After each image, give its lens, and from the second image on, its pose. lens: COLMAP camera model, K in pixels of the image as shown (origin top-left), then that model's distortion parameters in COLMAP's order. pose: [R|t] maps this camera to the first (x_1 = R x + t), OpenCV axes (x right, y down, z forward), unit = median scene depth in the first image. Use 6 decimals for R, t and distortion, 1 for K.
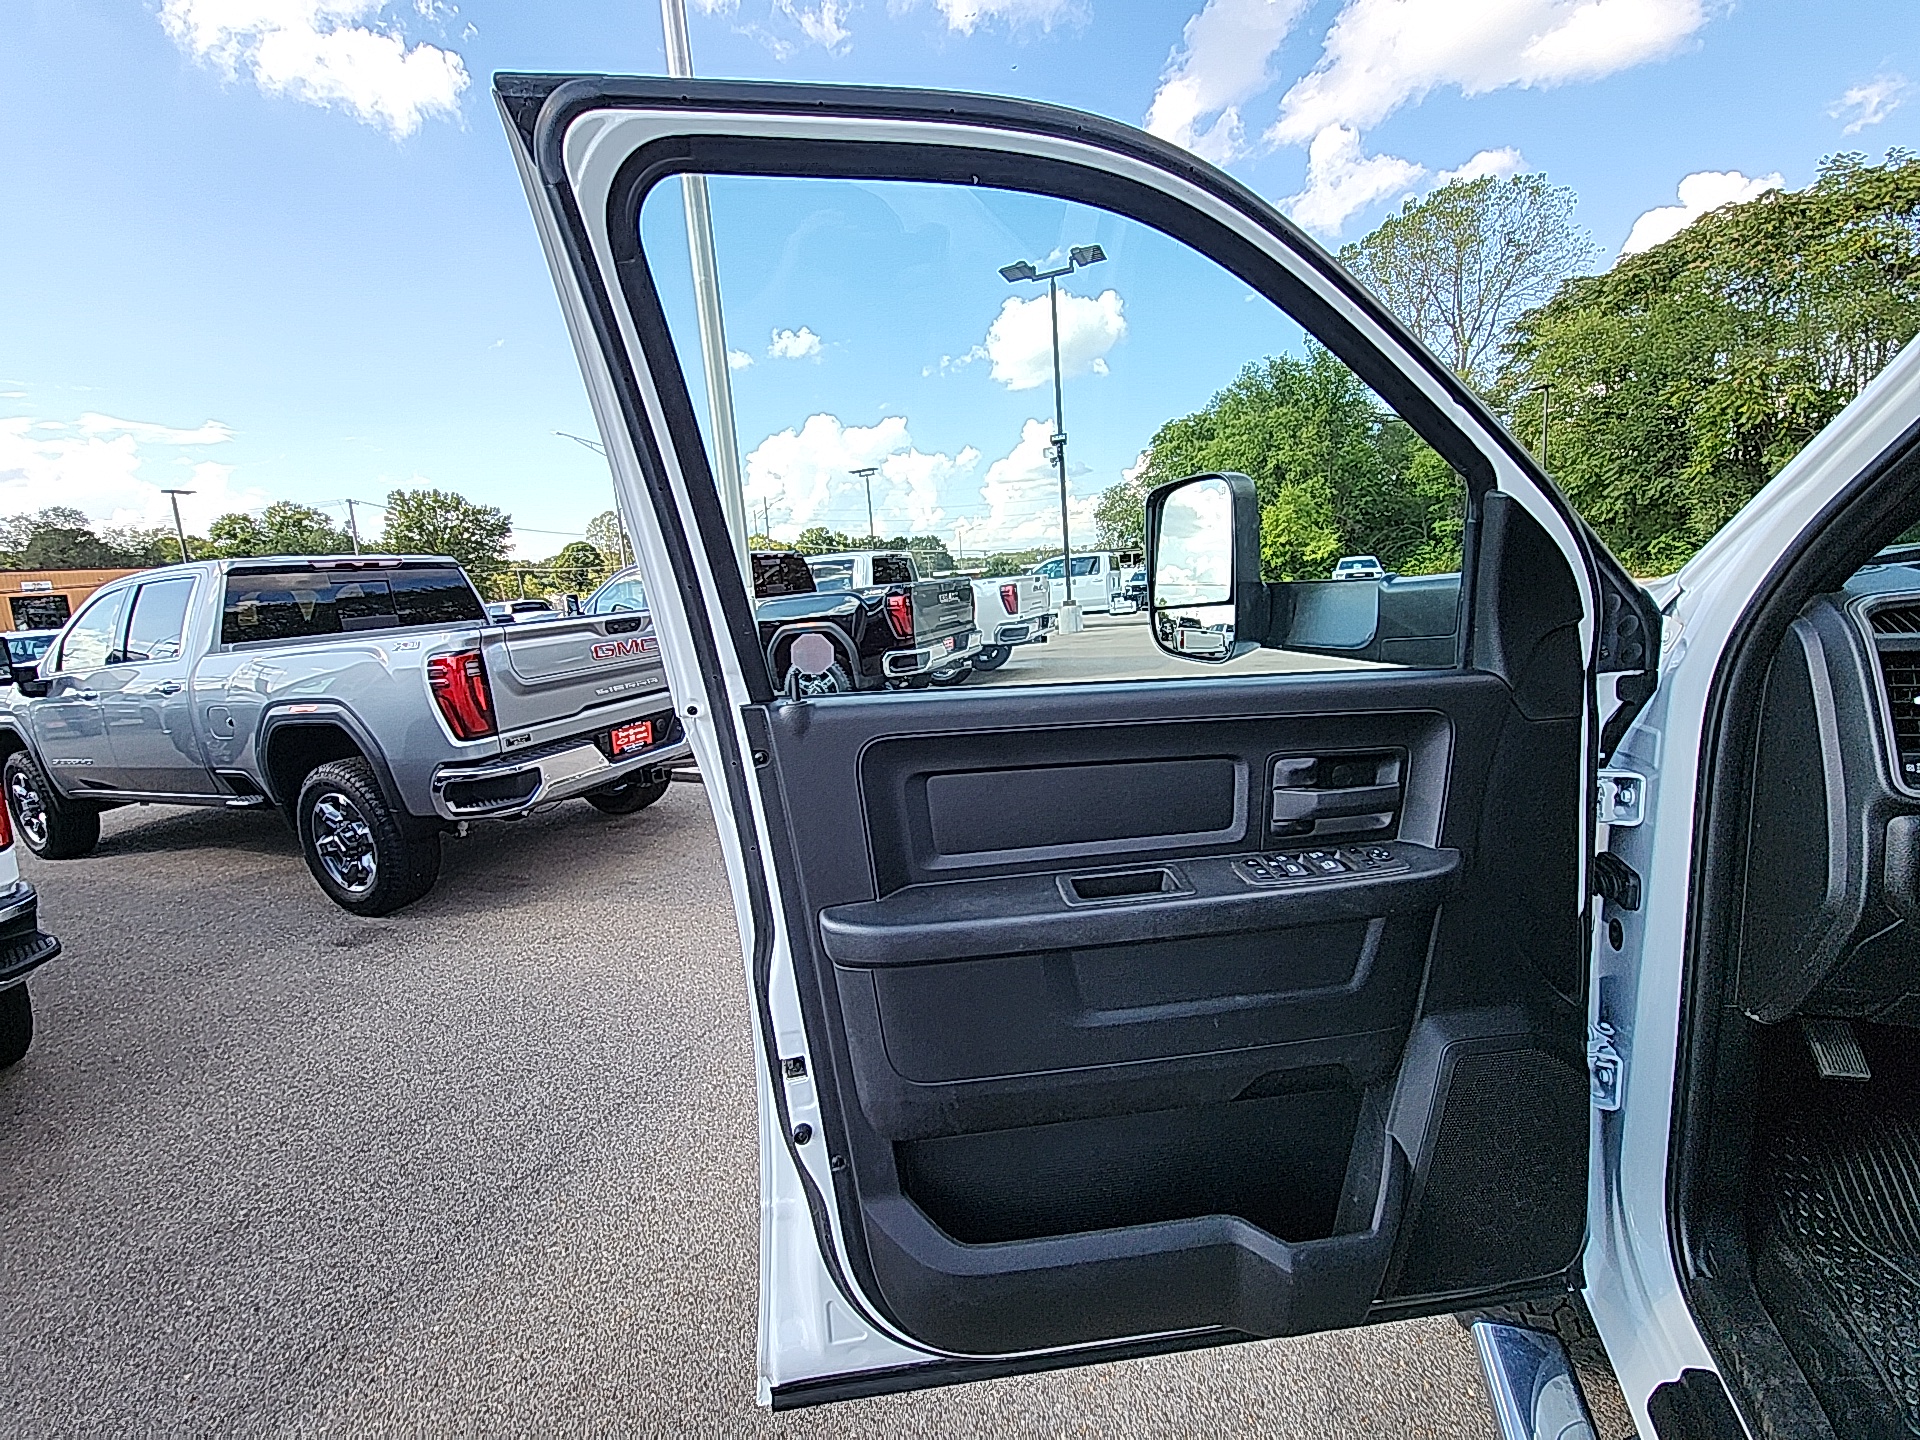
lens RADIAL K [[774.5, 0, 962.3], [0, 774.5, 709.9], [0, 0, 1]] dist [0.007994, -0.005203]
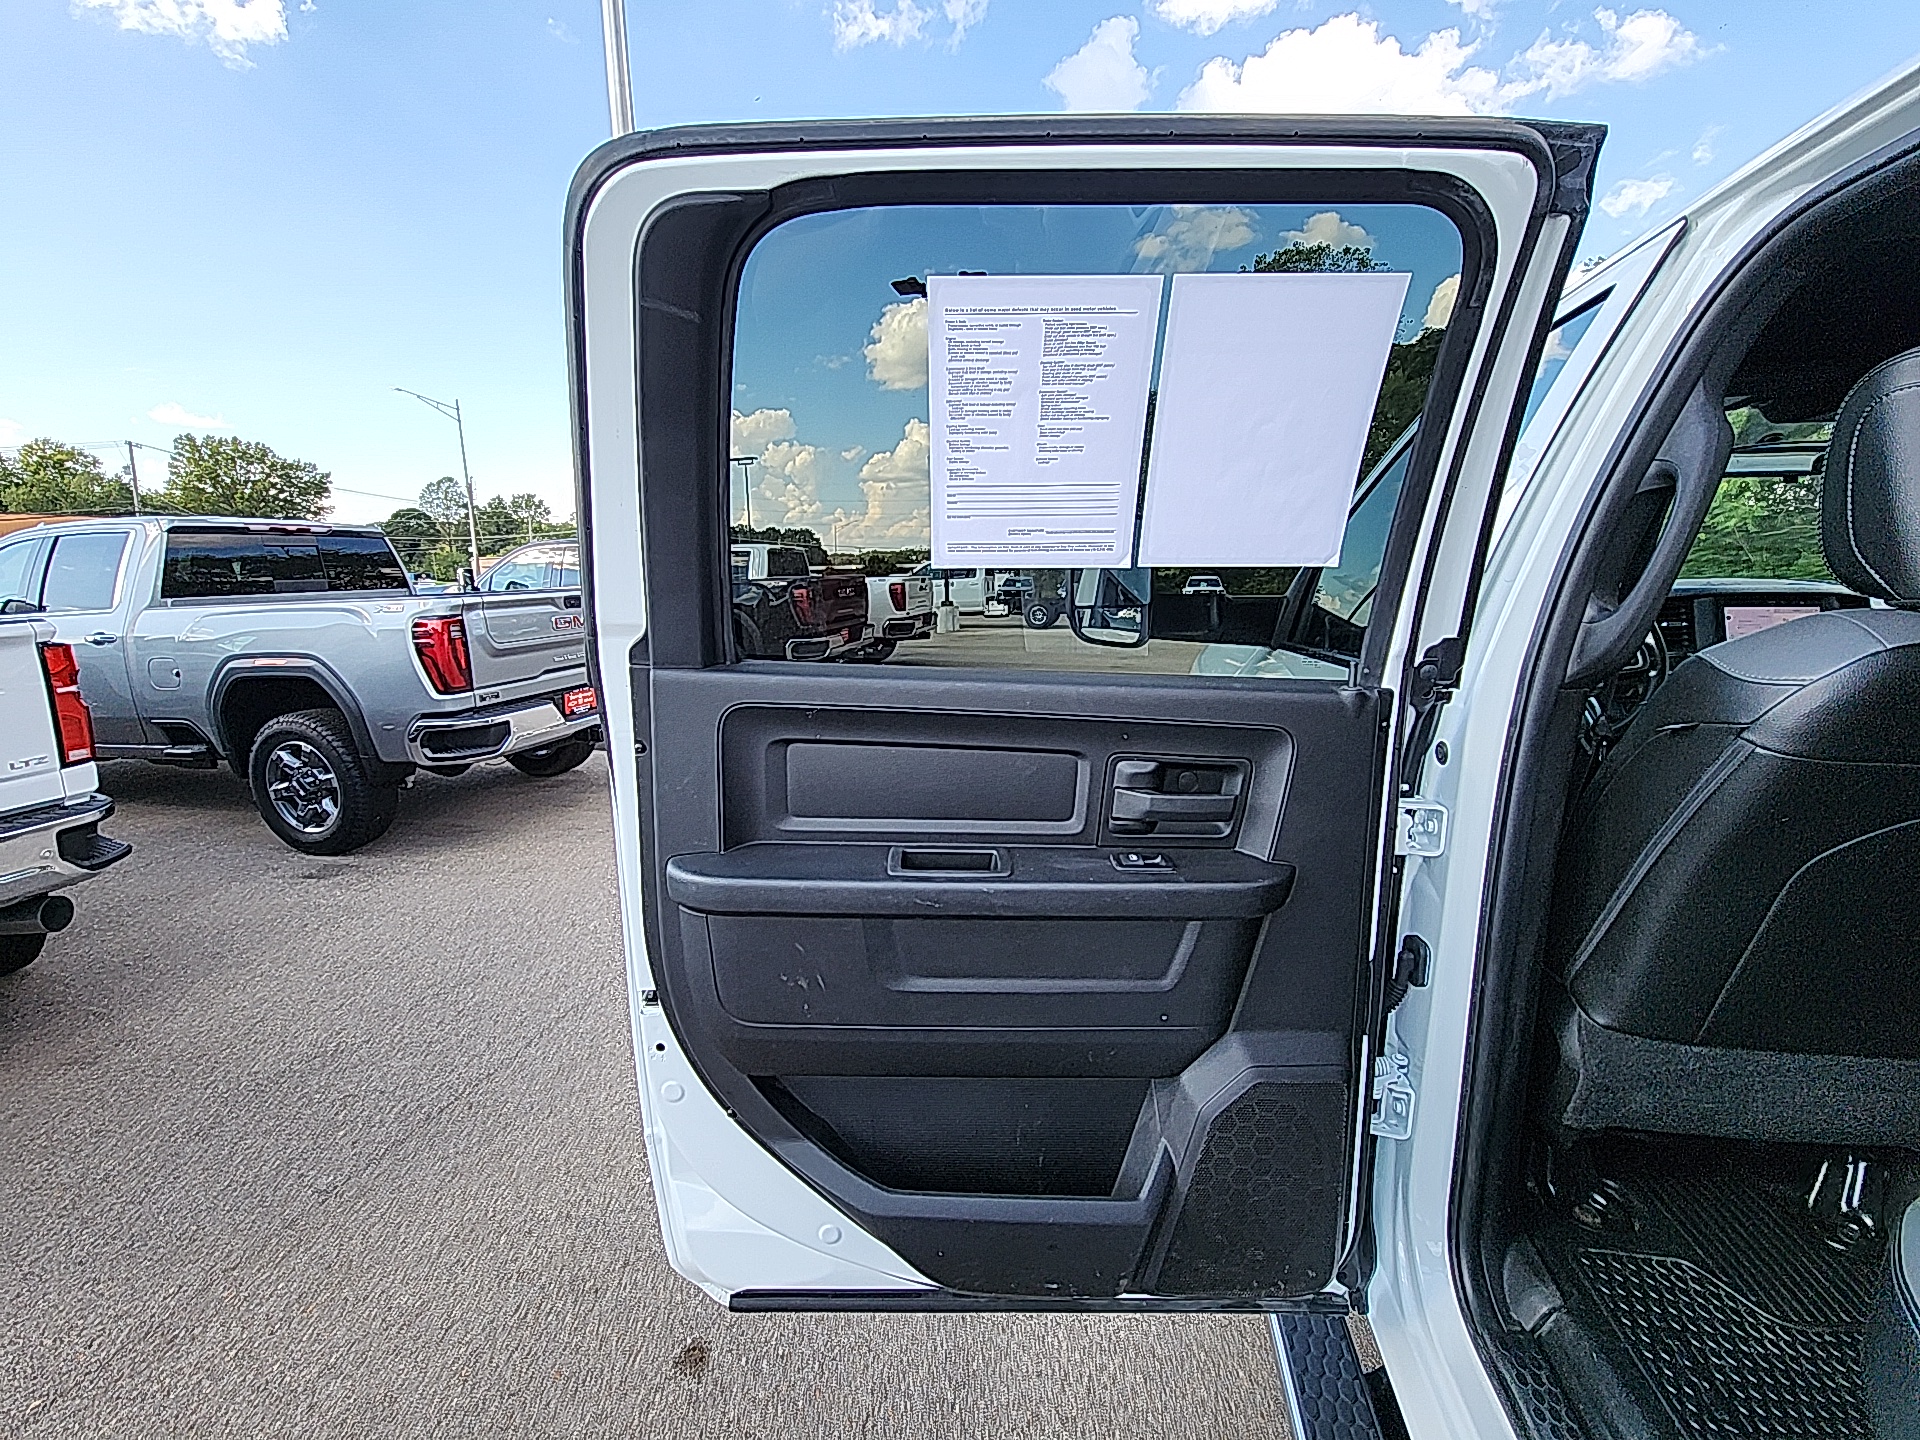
lens RADIAL K [[763.3, 0, 971.4], [0, 763.3, 726.1], [0, 0, 1]] dist [-0.002973, -0.001906]
pose [[0.983500, 0.024976, 0.179177, -0.063323], [-0.029293, 0.999340, 0.021489, 0.031914], [-0.178522, -0.026384, 0.983582, -0.195373]]
